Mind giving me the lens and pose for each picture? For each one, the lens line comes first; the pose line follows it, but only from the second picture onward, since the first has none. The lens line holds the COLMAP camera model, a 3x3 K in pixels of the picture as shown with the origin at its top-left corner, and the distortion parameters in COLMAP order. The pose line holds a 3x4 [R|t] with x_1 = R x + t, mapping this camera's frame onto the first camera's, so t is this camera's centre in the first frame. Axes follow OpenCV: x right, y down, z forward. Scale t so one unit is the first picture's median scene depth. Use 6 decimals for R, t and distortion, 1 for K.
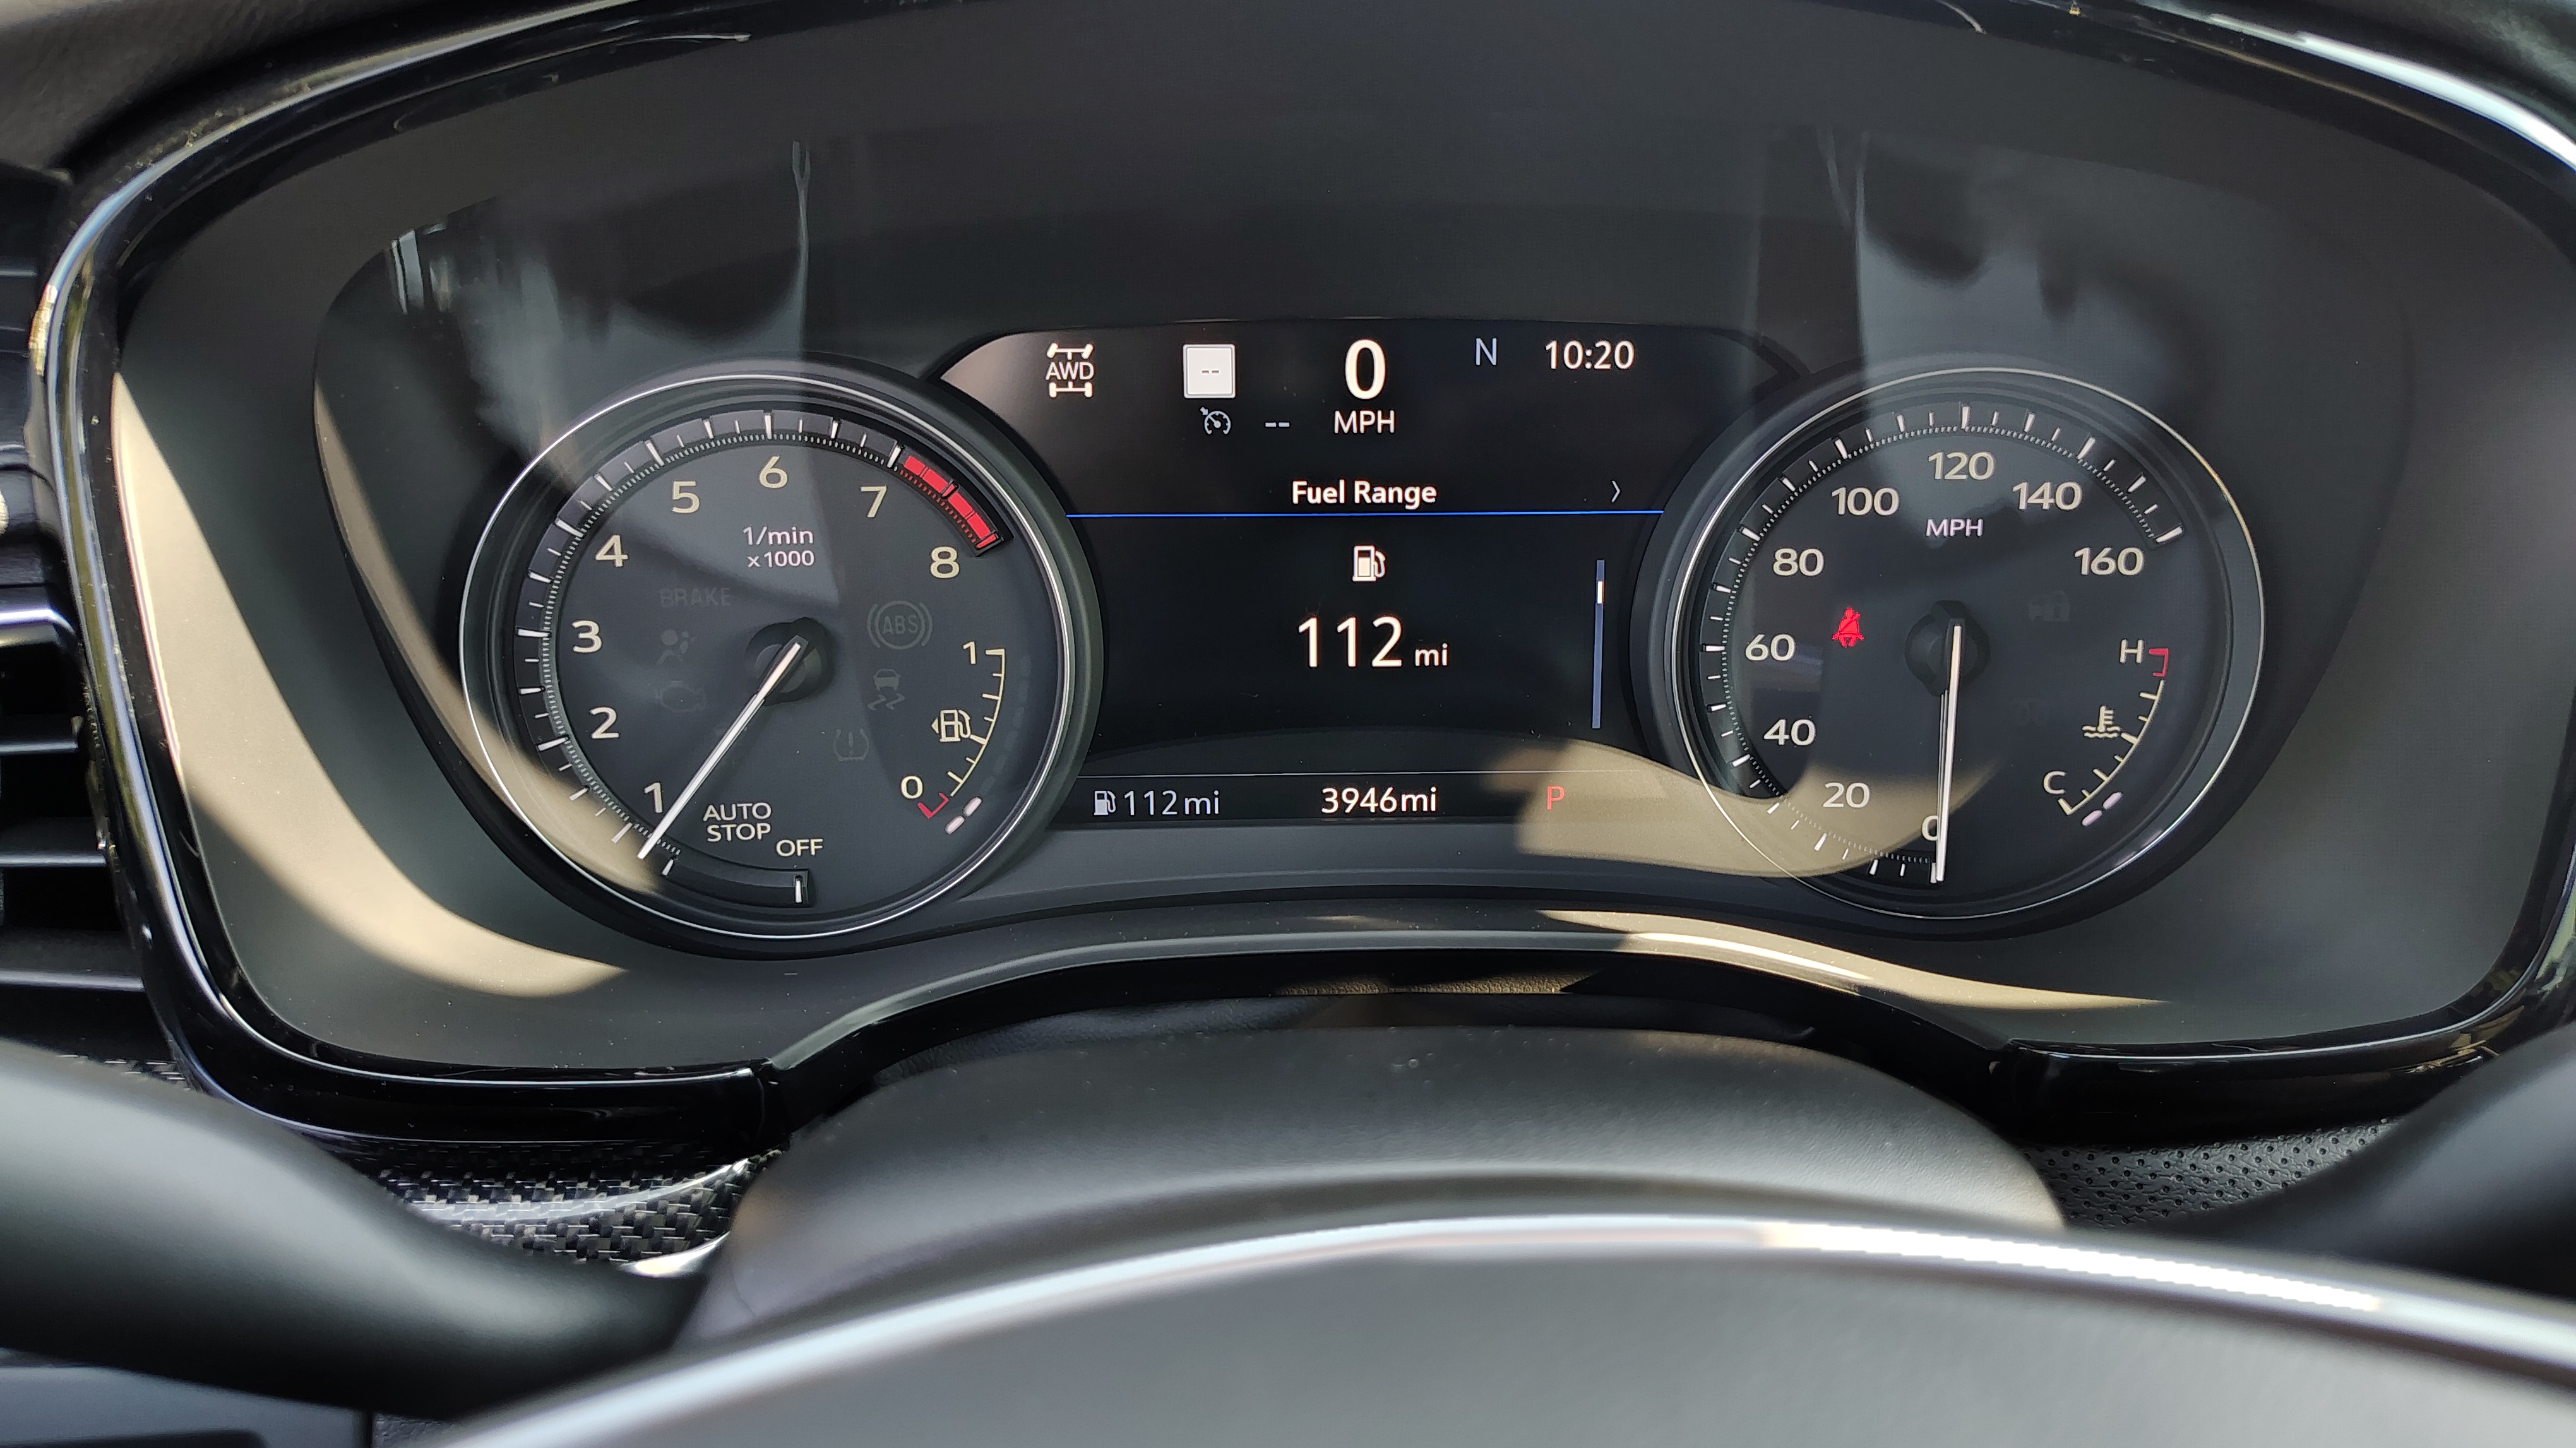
lens RADIAL K [[1808.4, 0, 1344.3], [0, 1808.4, 721.8], [0, 0, 1]] dist [0.036651, -0.042796]
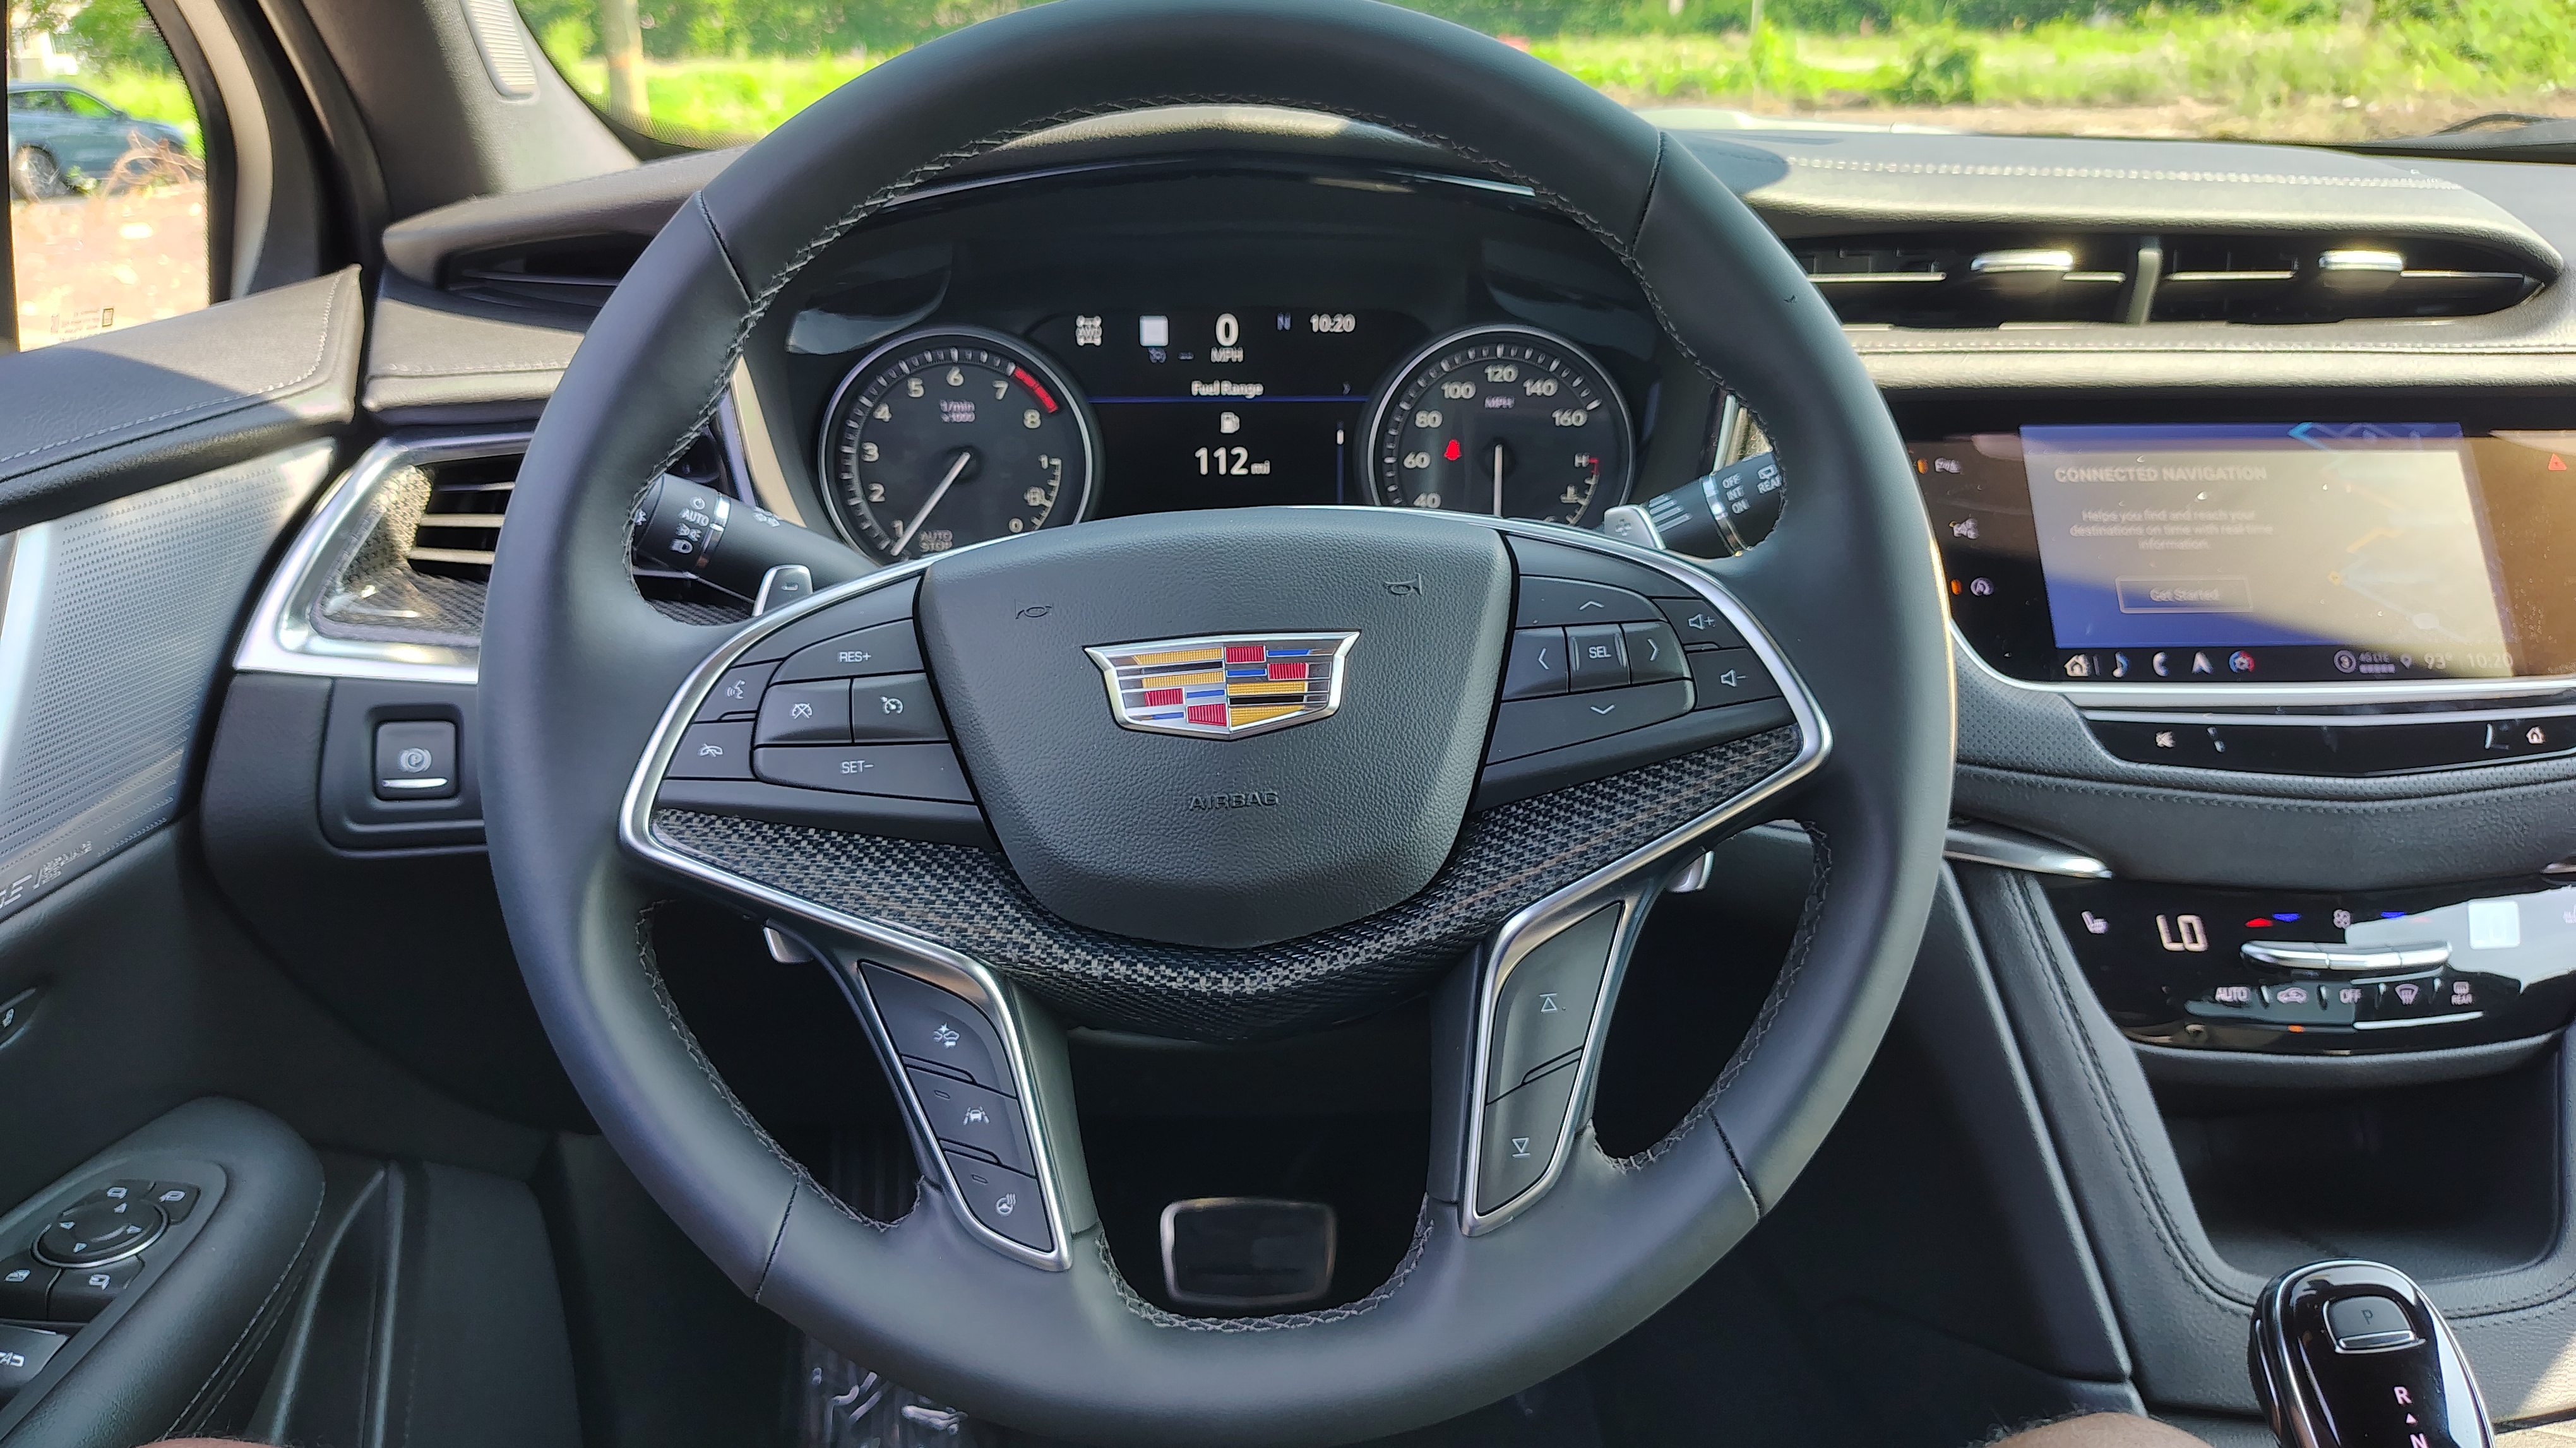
lens RADIAL K [[1808.4, 0, 1295.2], [0, 1808.4, 726.8], [0, 0, 1]] dist [0.036651, -0.042796]
pose [[0.999958, -0.003835, 0.008373, 0.072866], [0.003860, 0.999988, -0.003050, 0.282650], [-0.008361, 0.003082, 0.999960, -1.147712]]
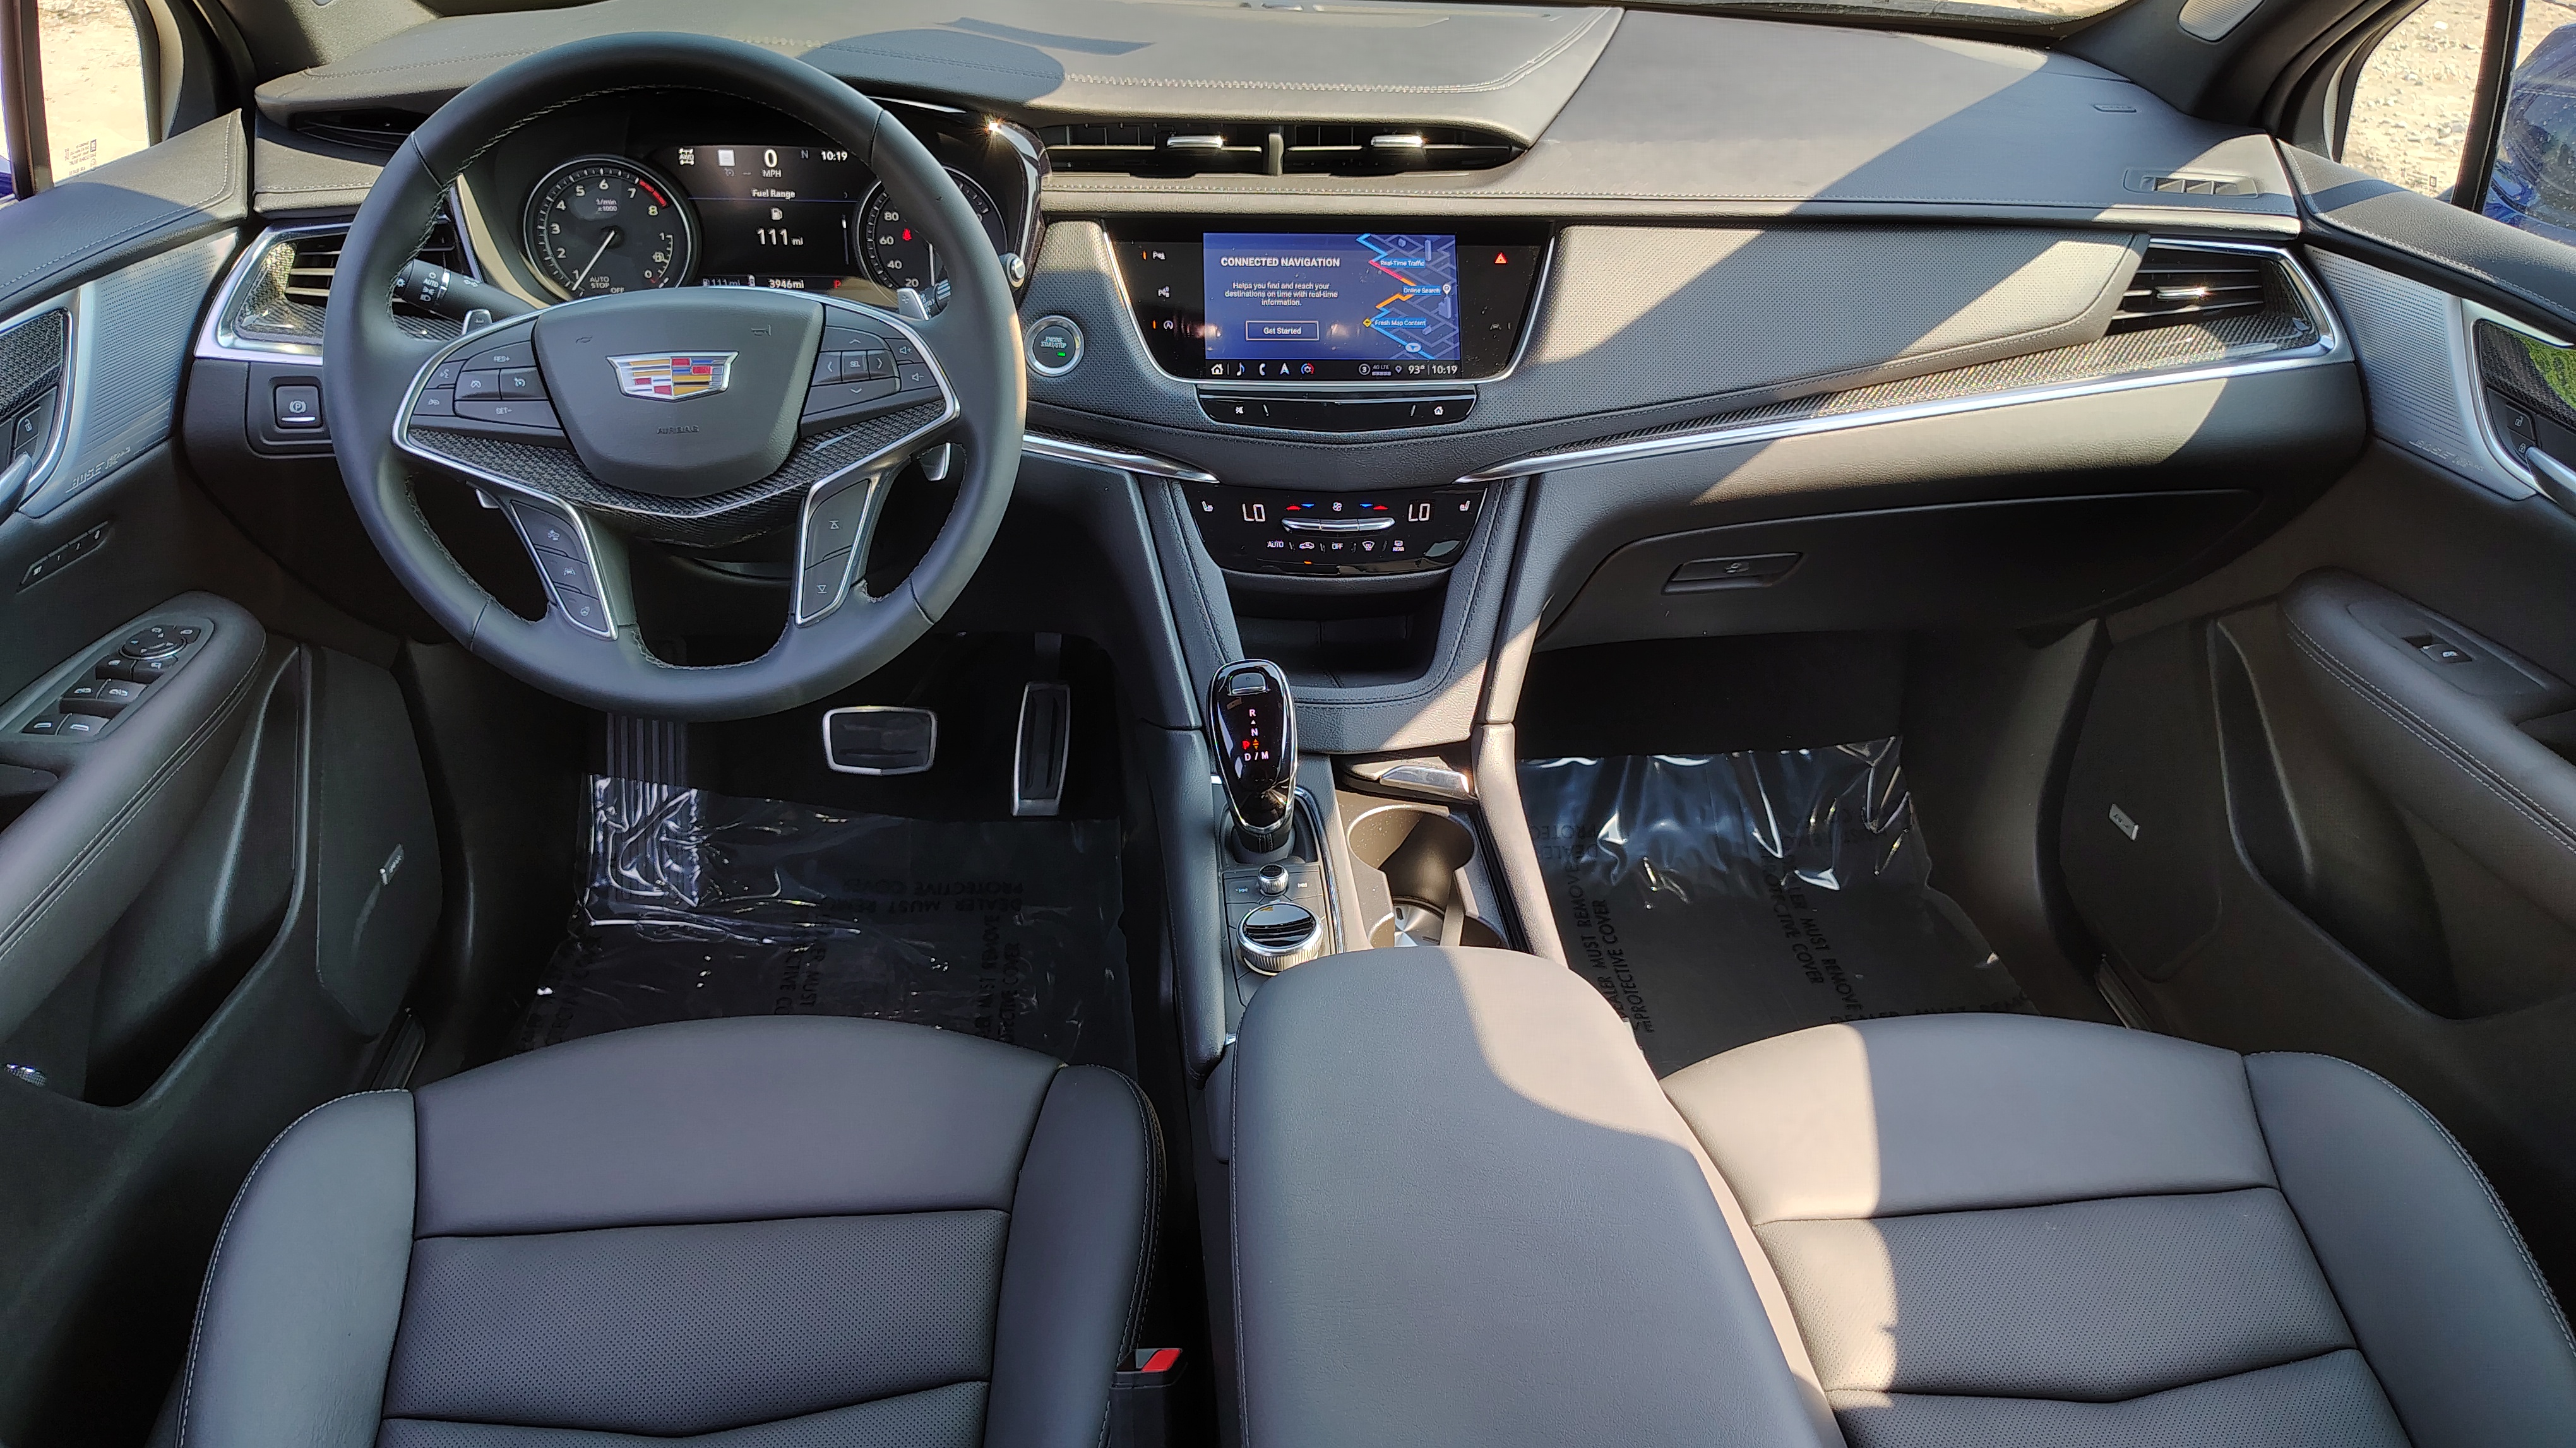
lens RADIAL K [[1808.4, 0, 1310.7], [0, 1808.4, 702.4], [0, 0, 1]] dist [0.036651, -0.042796]
pose [[0.998361, 0.001019, 0.057224, 0.892208], [-0.010278, 0.986780, 0.161742, 0.282728], [-0.056303, -0.162065, 0.985172, -2.844931]]
